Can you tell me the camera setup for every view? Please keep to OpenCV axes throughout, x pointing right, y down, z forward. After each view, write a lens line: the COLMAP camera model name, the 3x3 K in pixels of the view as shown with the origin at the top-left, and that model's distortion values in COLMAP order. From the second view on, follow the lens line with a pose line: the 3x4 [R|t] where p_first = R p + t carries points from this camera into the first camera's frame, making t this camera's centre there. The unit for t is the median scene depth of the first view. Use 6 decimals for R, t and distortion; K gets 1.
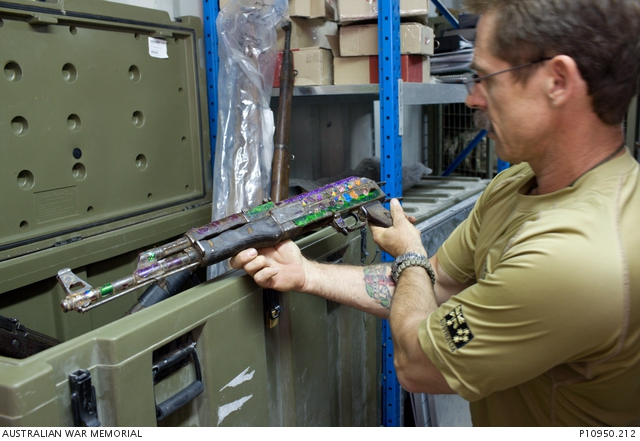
lens RADIAL K [[622.3, 0, 321.6], [0, 622.3, 212.4], [0, 0, 1]] dist [-0.112927, 0.151134]
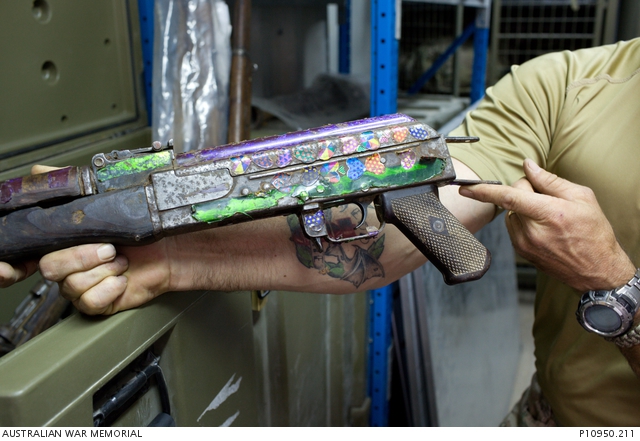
lens RADIAL K [[622.3, 0, 321.6], [0, 622.3, 212.4], [0, 0, 1]] dist [-0.112927, 0.151134]
pose [[0.991477, -0.021348, 0.128519, -0.070501], [0.005066, 0.992055, 0.125705, -0.006714], [-0.130182, -0.123983, 0.983708, 0.229762]]
